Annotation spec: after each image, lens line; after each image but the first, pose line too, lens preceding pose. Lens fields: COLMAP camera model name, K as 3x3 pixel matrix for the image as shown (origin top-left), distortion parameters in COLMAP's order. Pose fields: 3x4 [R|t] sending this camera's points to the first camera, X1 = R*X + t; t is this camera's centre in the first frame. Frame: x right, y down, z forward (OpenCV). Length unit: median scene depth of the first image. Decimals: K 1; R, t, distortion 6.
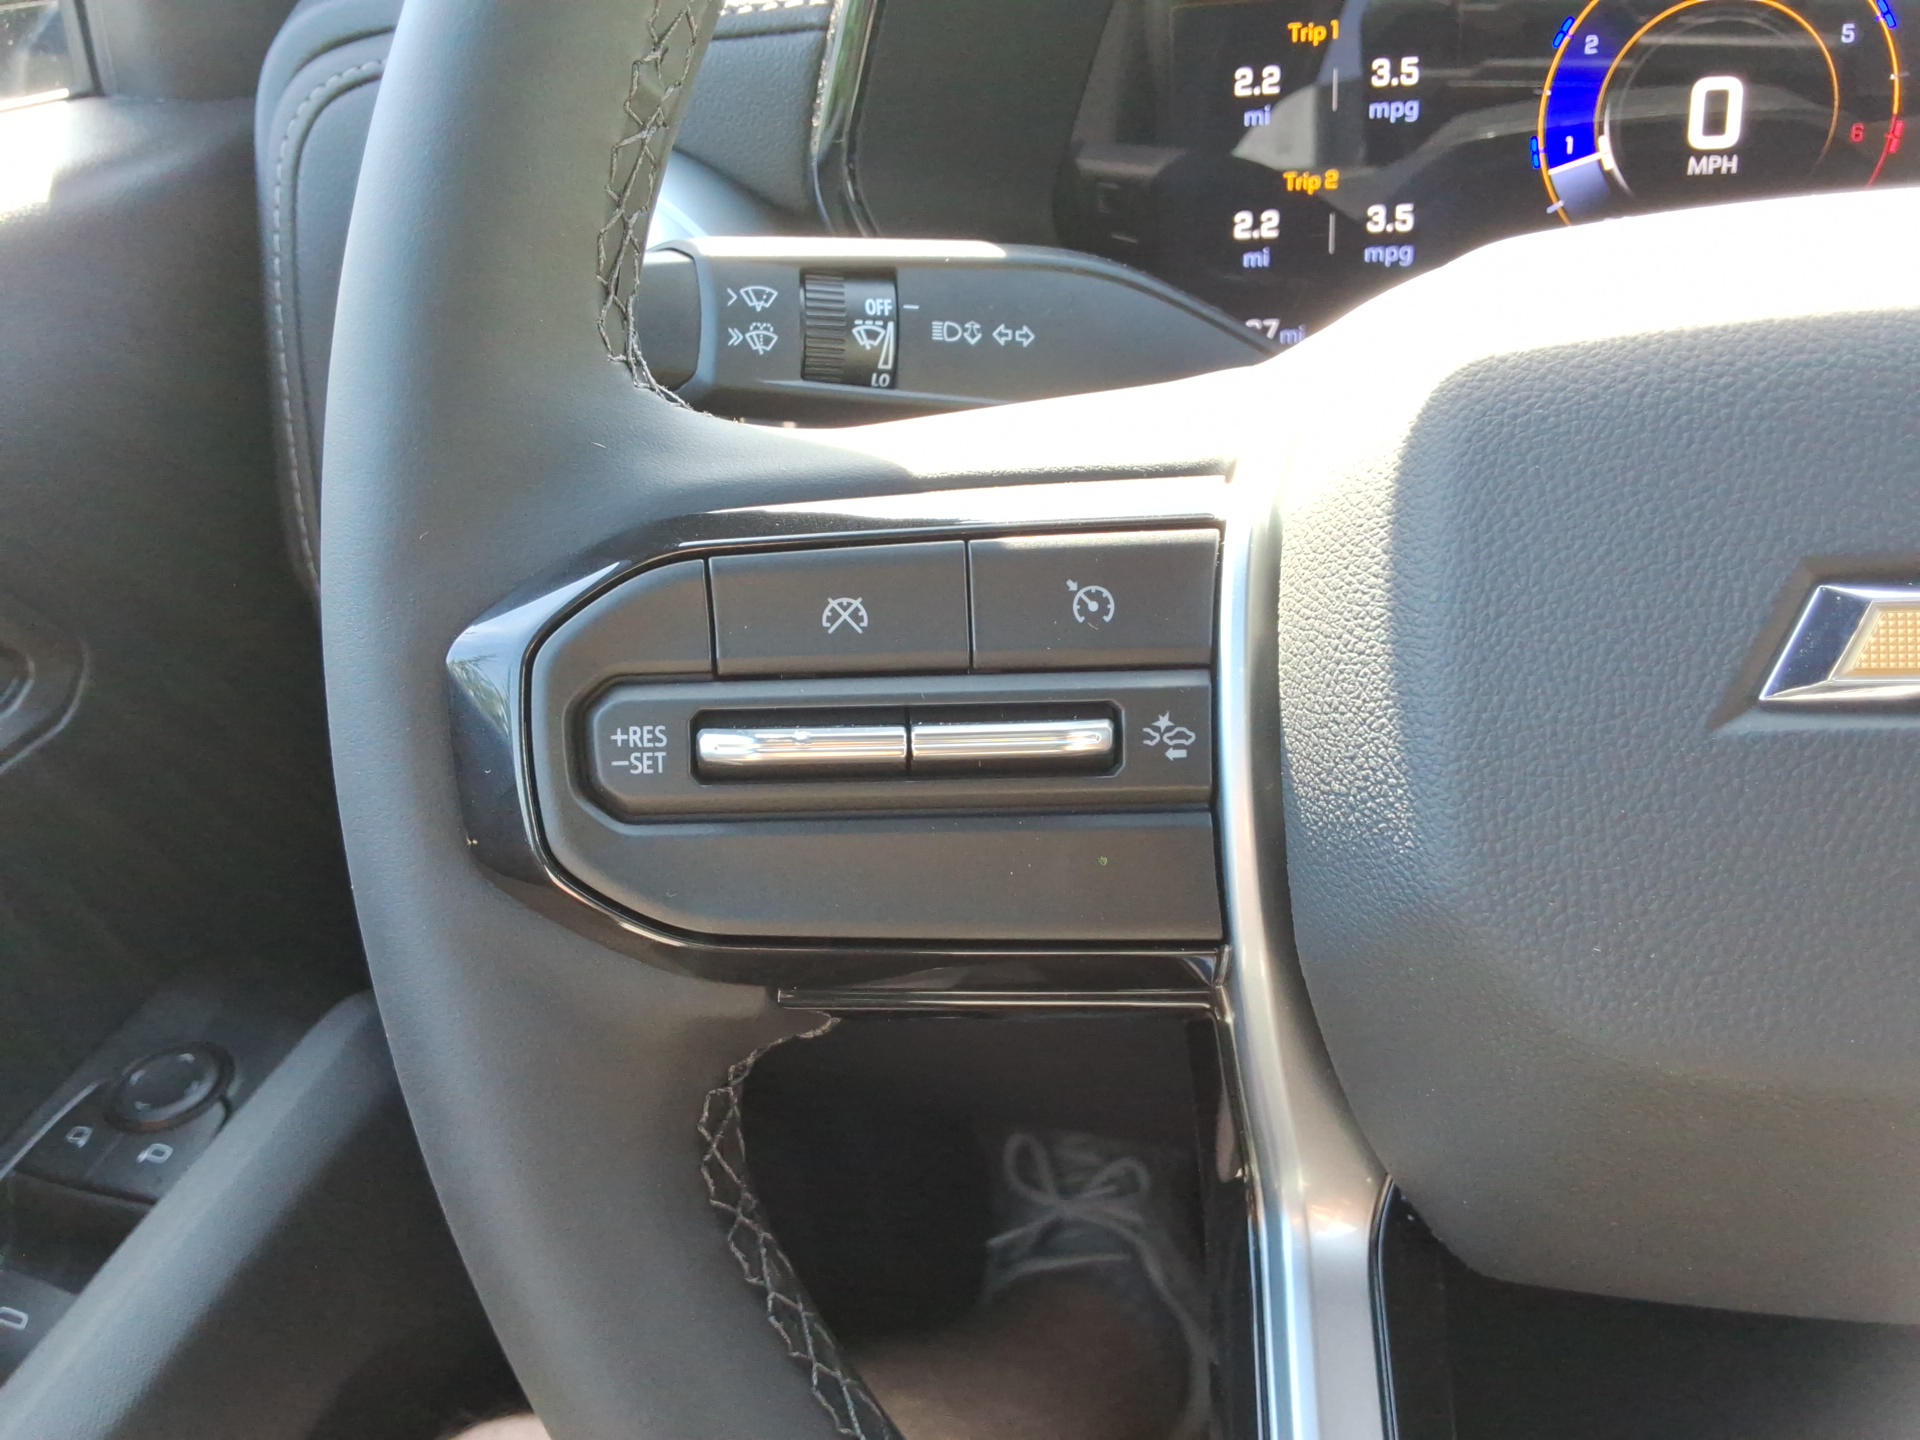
lens RADIAL K [[1544.2, 0, 974.2], [0, 1544.2, 715.3], [0, 0, 1]] dist [0.104713, -0.154935]
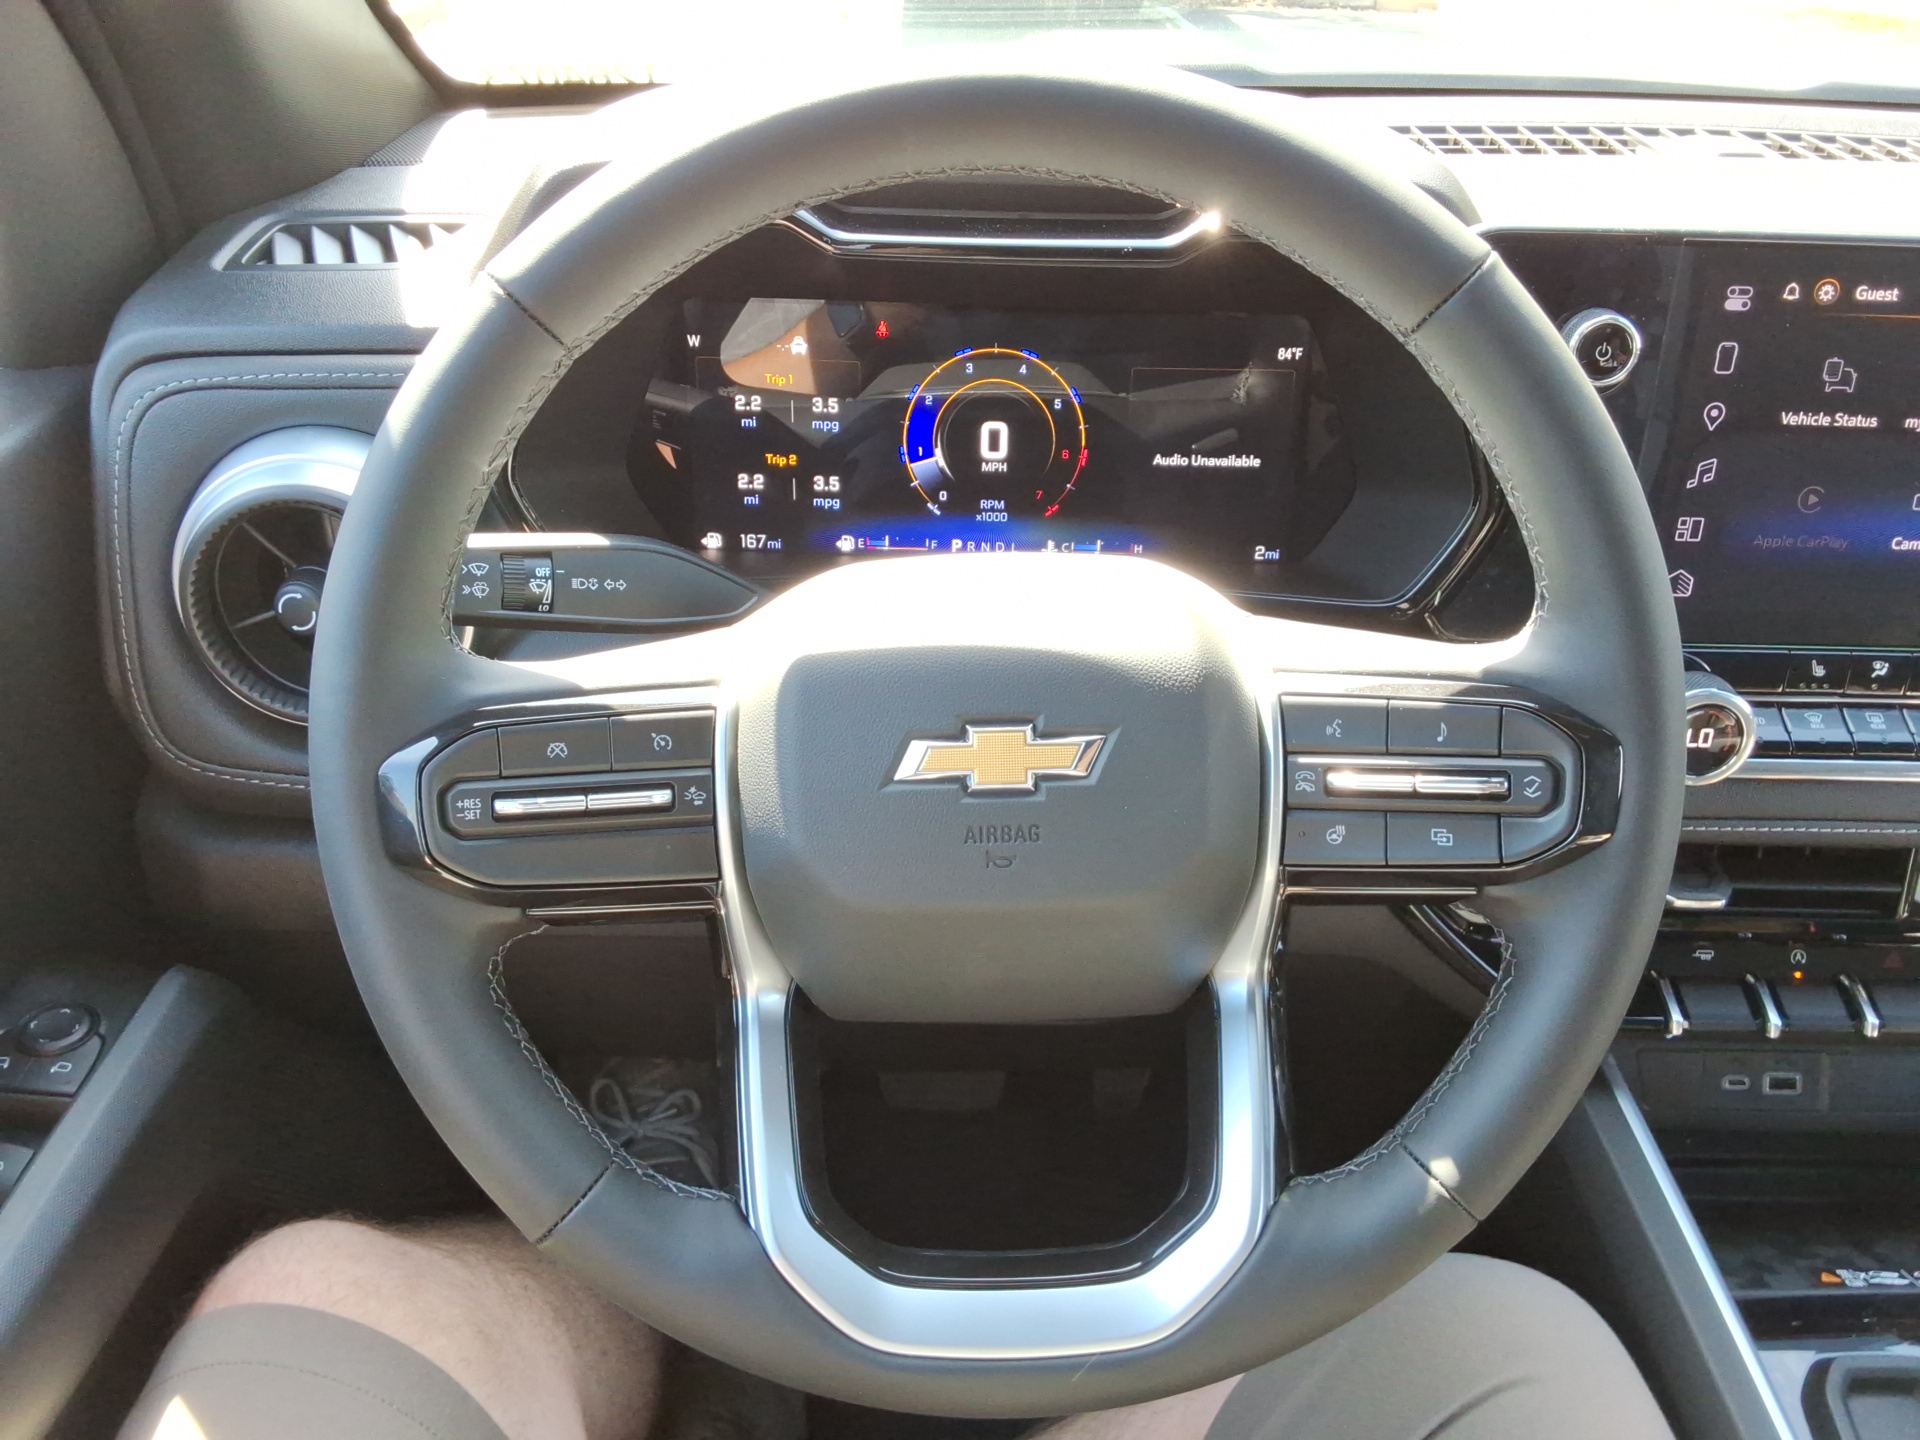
lens RADIAL K [[1544.2, 0, 963.6], [0, 1544.2, 719.0], [0, 0, 1]] dist [0.104713, -0.154935]
pose [[0.962076, -0.017369, 0.272227, -0.088777], [0.020755, 0.999739, -0.009564, -0.051357], [-0.271990, 0.014852, 0.962186, -1.003917]]
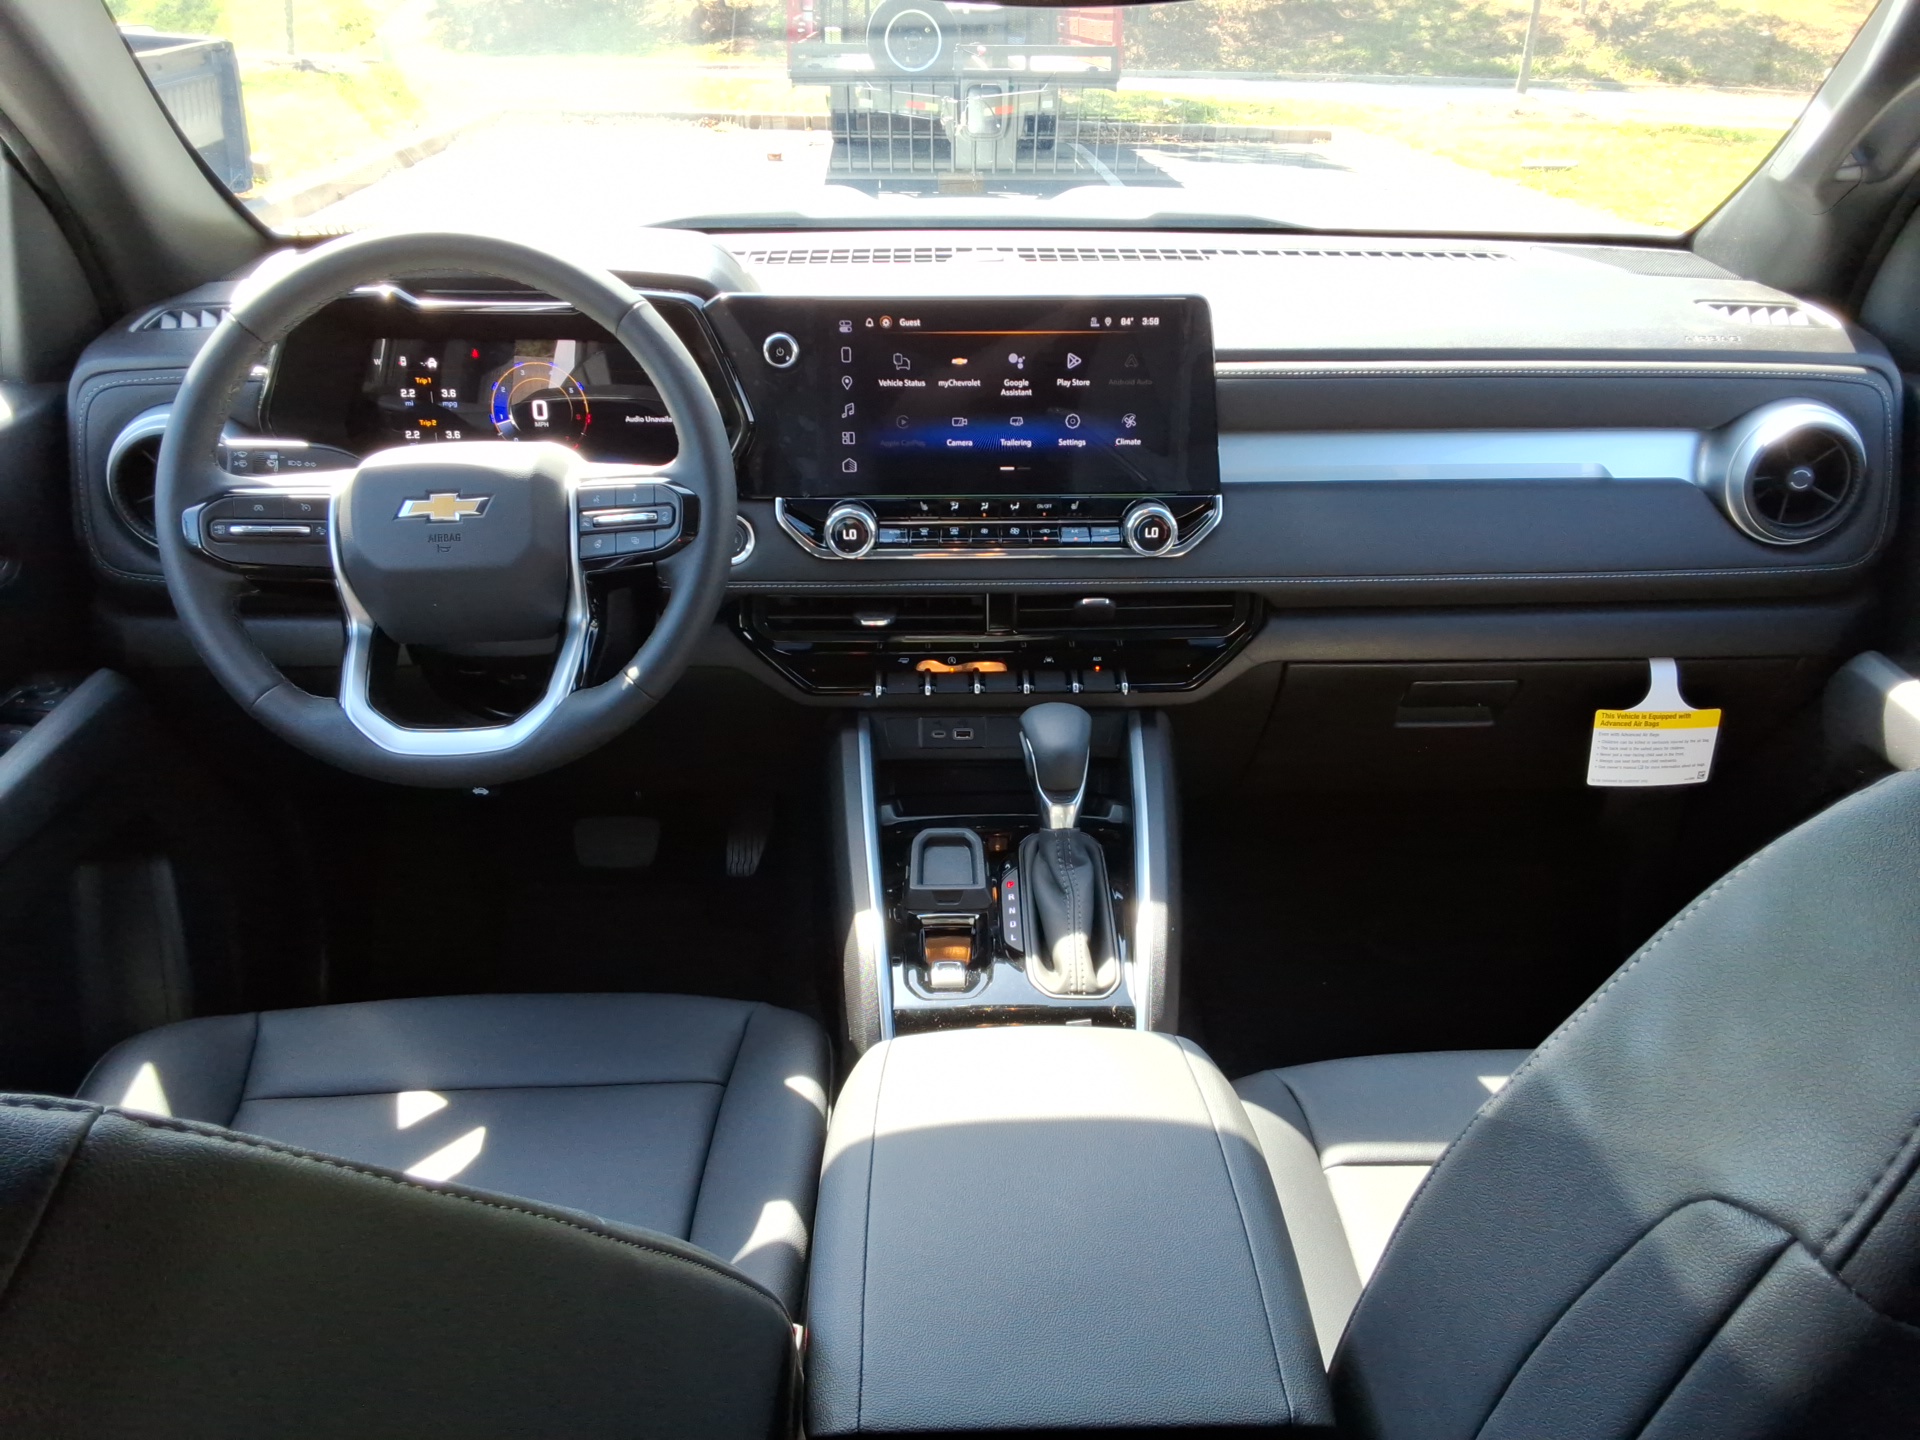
lens RADIAL K [[1544.2, 0, 970.8], [0, 1544.2, 720.3], [0, 0, 1]] dist [0.104713, -0.154935]
pose [[0.958890, -0.024837, 0.282690, 0.528328], [0.049172, 0.995636, -0.079314, 0.874389], [-0.279487, 0.089954, 0.955927, -3.507966]]
